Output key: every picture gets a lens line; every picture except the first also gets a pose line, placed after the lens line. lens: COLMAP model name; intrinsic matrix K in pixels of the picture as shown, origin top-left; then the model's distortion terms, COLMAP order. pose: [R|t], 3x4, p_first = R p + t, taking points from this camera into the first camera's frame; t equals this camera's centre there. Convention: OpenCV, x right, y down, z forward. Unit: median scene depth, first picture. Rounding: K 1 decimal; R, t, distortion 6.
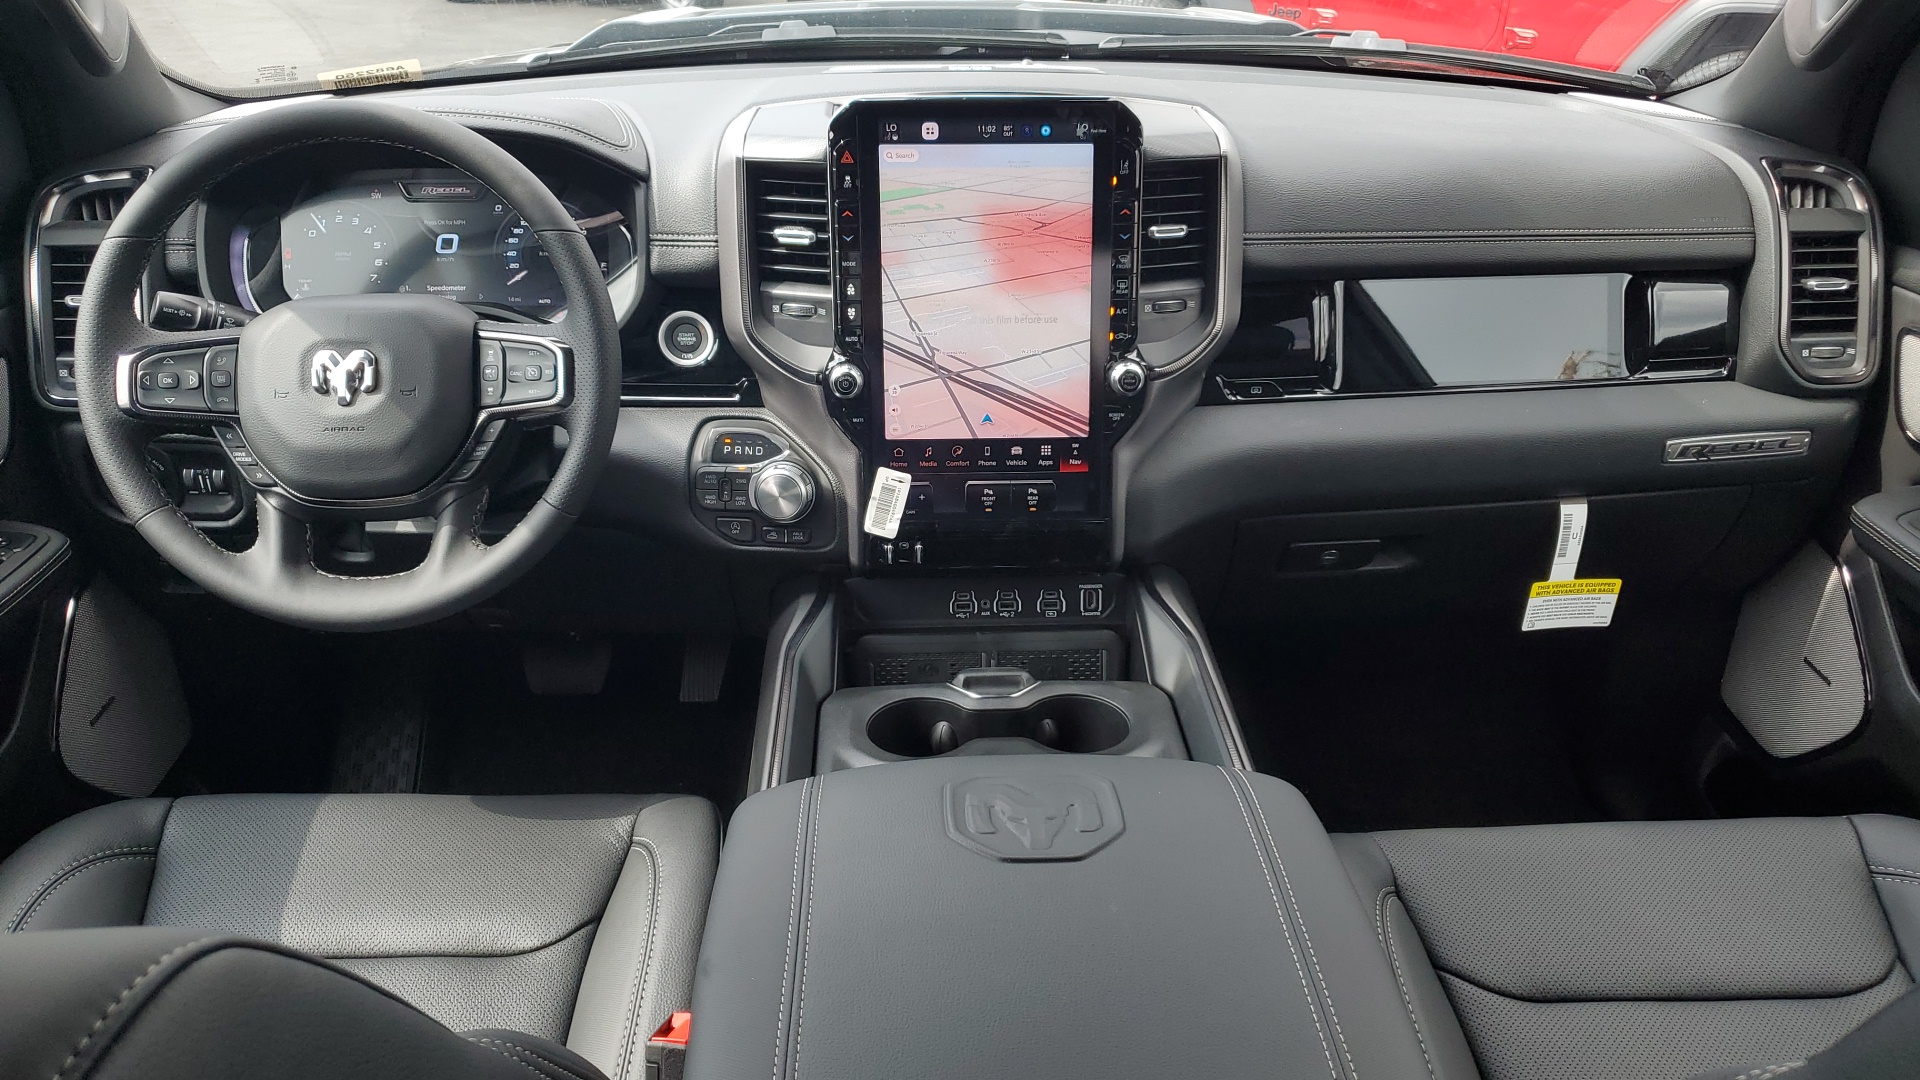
lens RADIAL K [[1389.3, 0, 988.9], [0, 1389.3, 549.3], [0, 0, 1]] dist [0.032786, 0.002436]
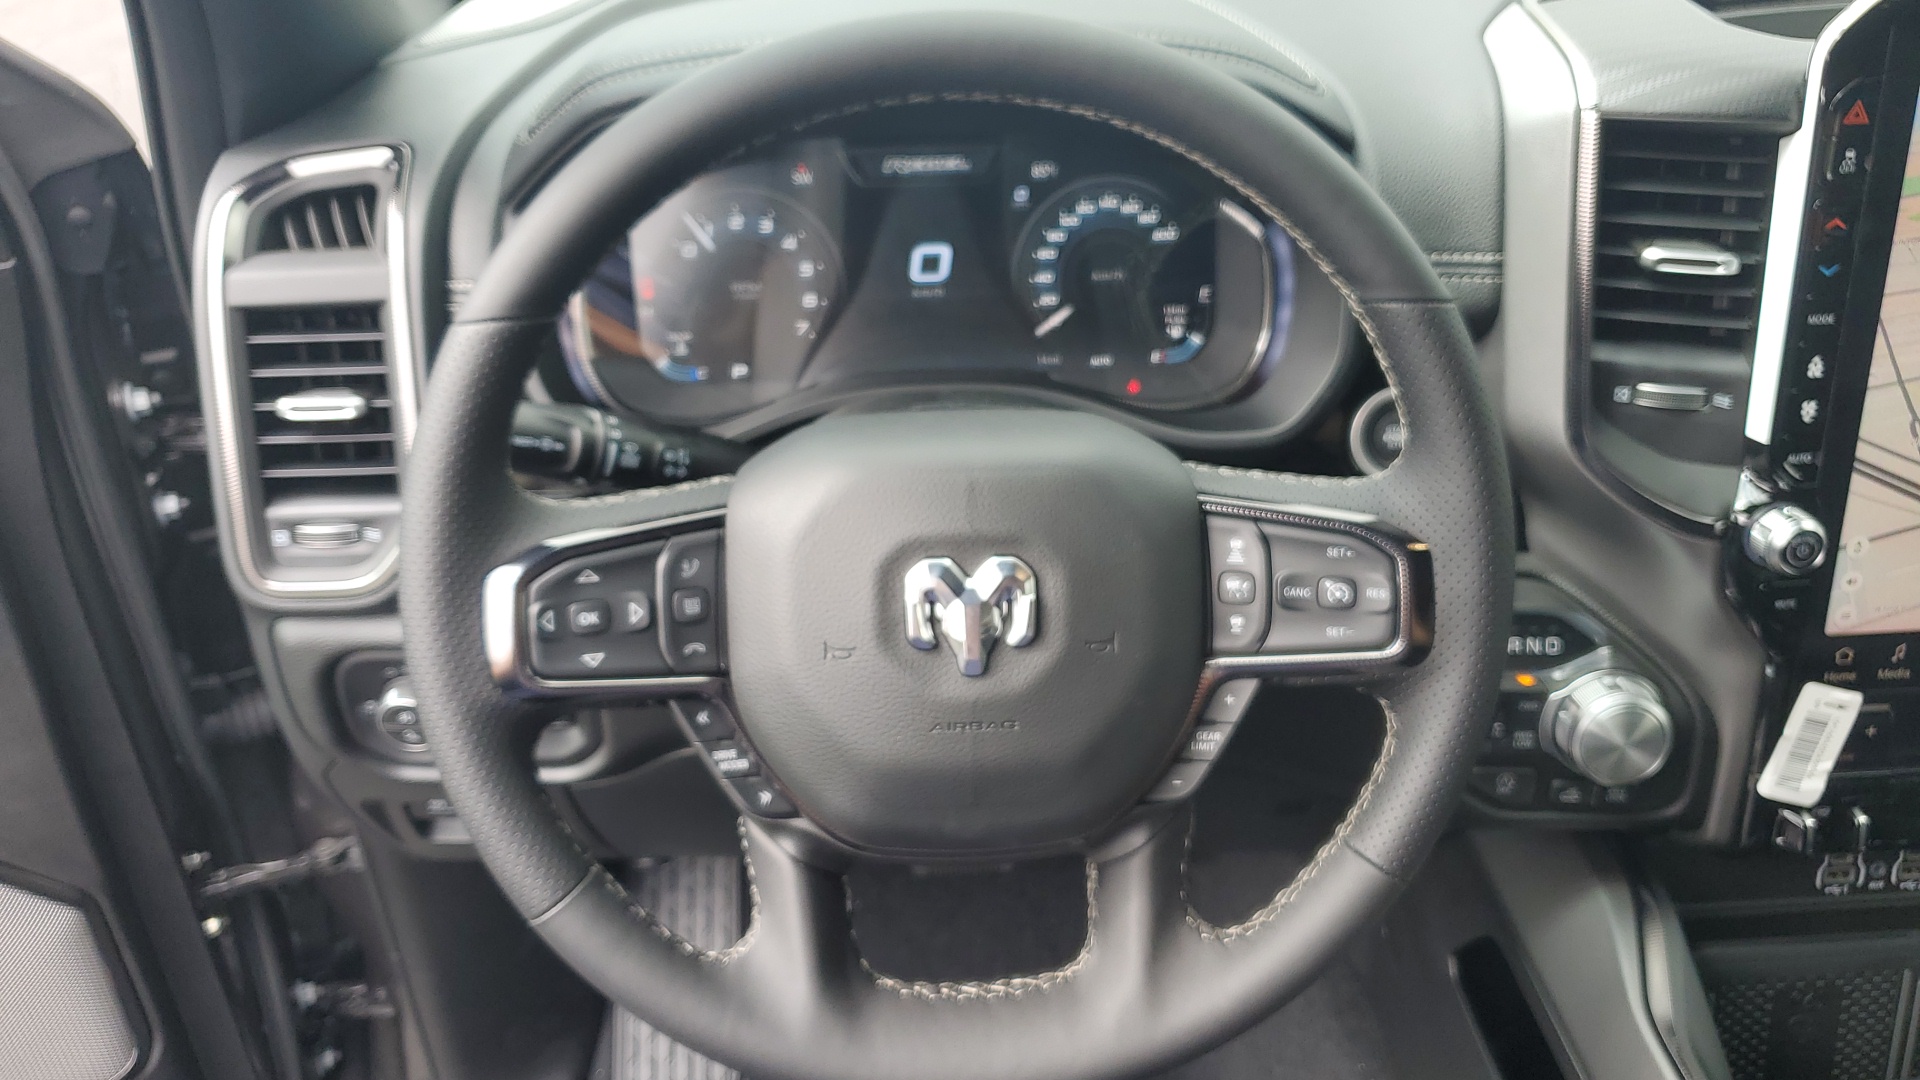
lens RADIAL K [[1494.0, 0, 994.7], [0, 1494.0, 541.1], [0, 0, 1]] dist [0.001554, -0.010090]
pose [[0.999789, -0.020483, 0.001482, -0.397910], [0.020325, 0.997244, 0.071346, -0.163650], [-0.002939, -0.071301, 0.997450, 0.430944]]
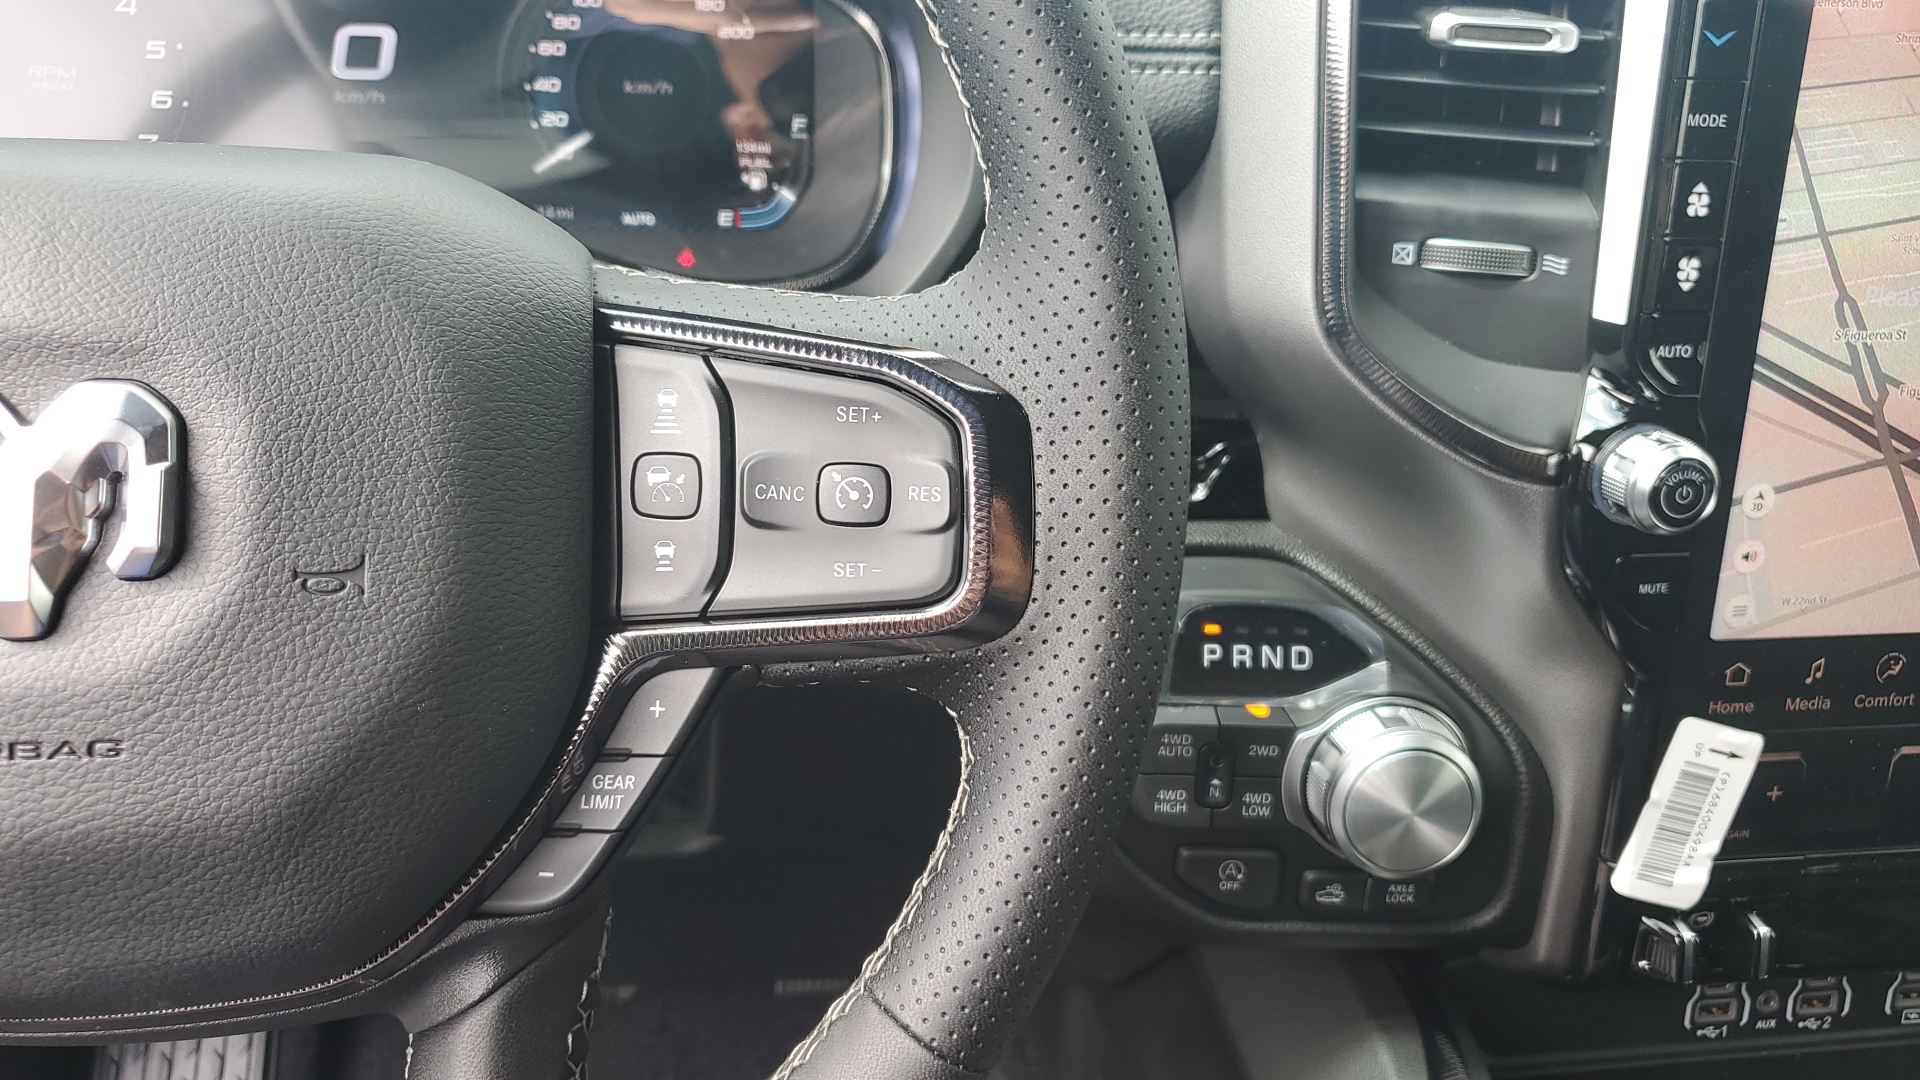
lens RADIAL K [[1494.0, 0, 994.7], [0, 1494.0, 541.1], [0, 0, 1]] dist [0.001554, -0.010090]
pose [[0.993417, 0.002572, 0.114524, -0.295021], [-0.003434, 0.999967, 0.007325, -0.106152], [-0.114502, -0.007670, 0.993393, 0.657050]]
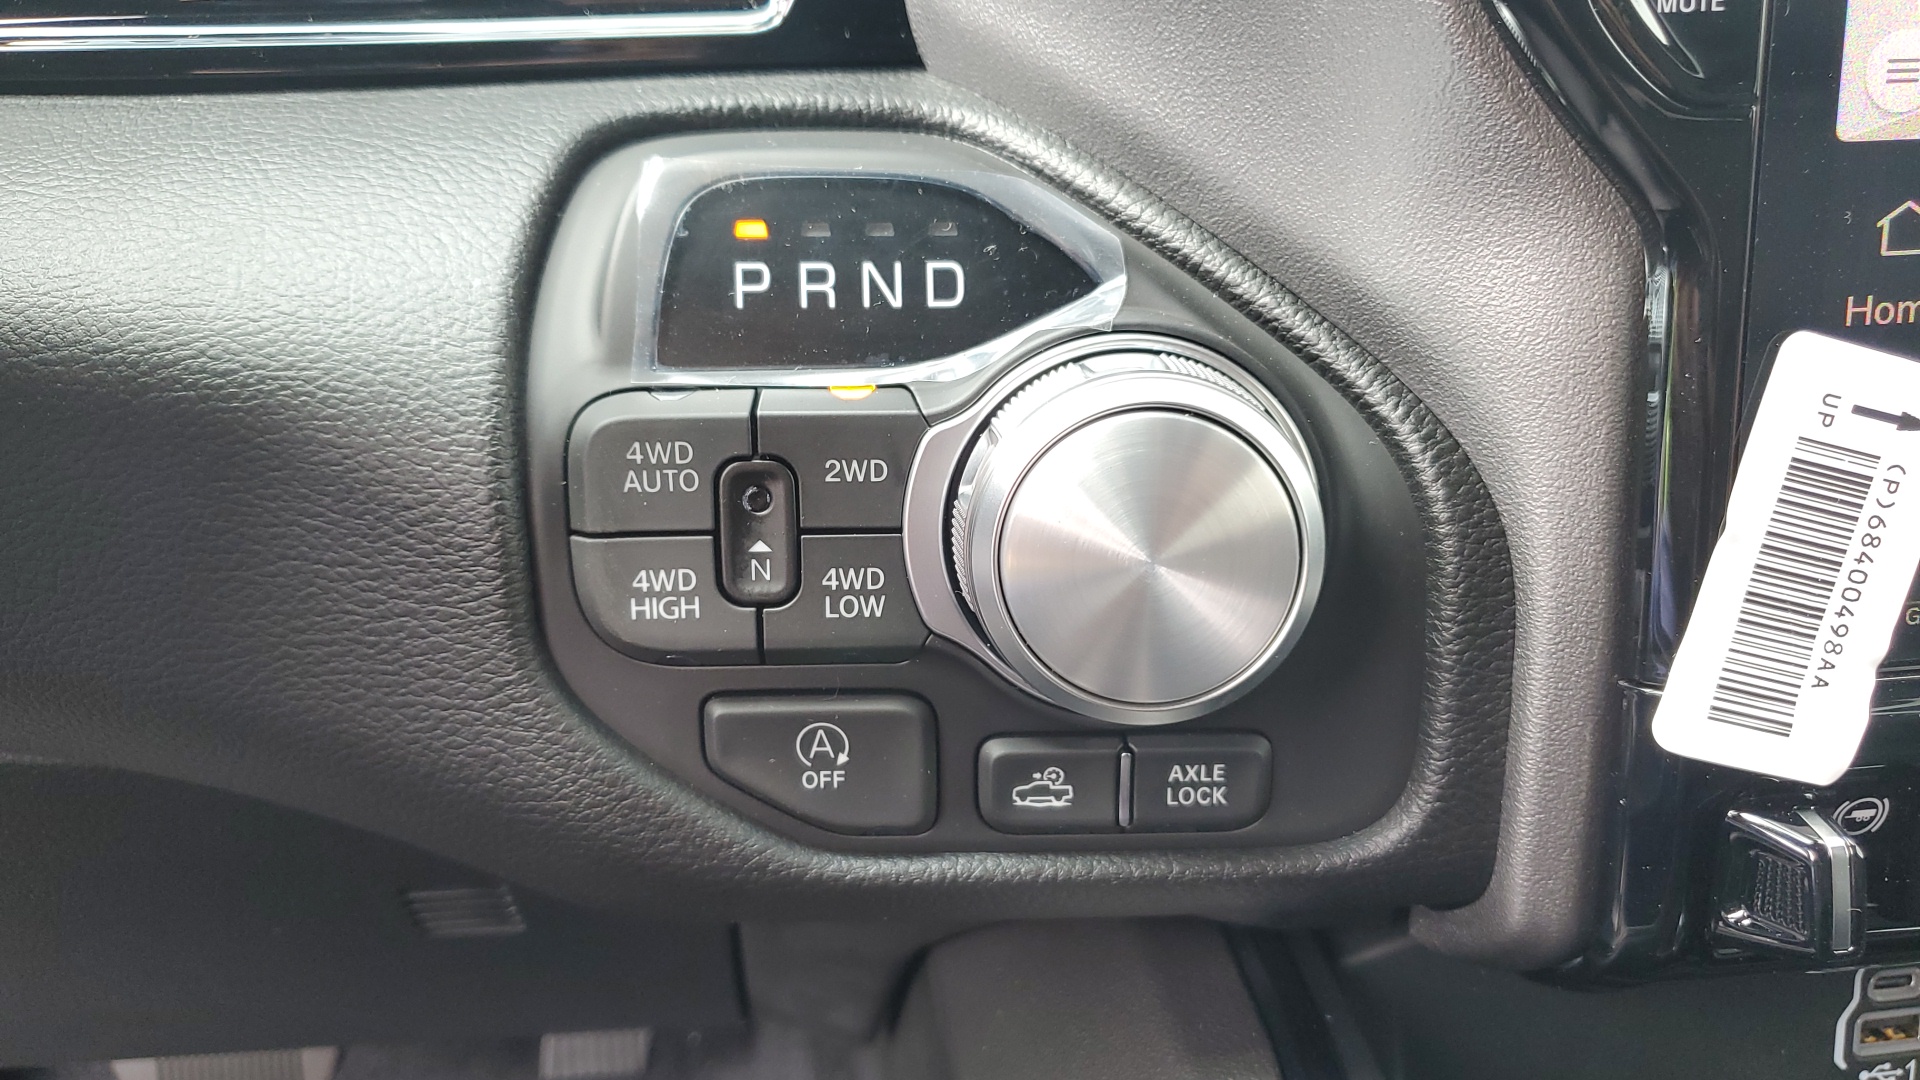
lens RADIAL K [[1558.9, 0, 960.0], [0, 1558.9, 540.0], [0, 0, 1]] dist [-0.000765, -0.008065]
pose [[0.997008, -0.043368, 0.063988, -0.182858], [0.045960, 0.998158, -0.039602, -0.034206], [-0.062153, 0.042425, 0.997165, 0.845367]]
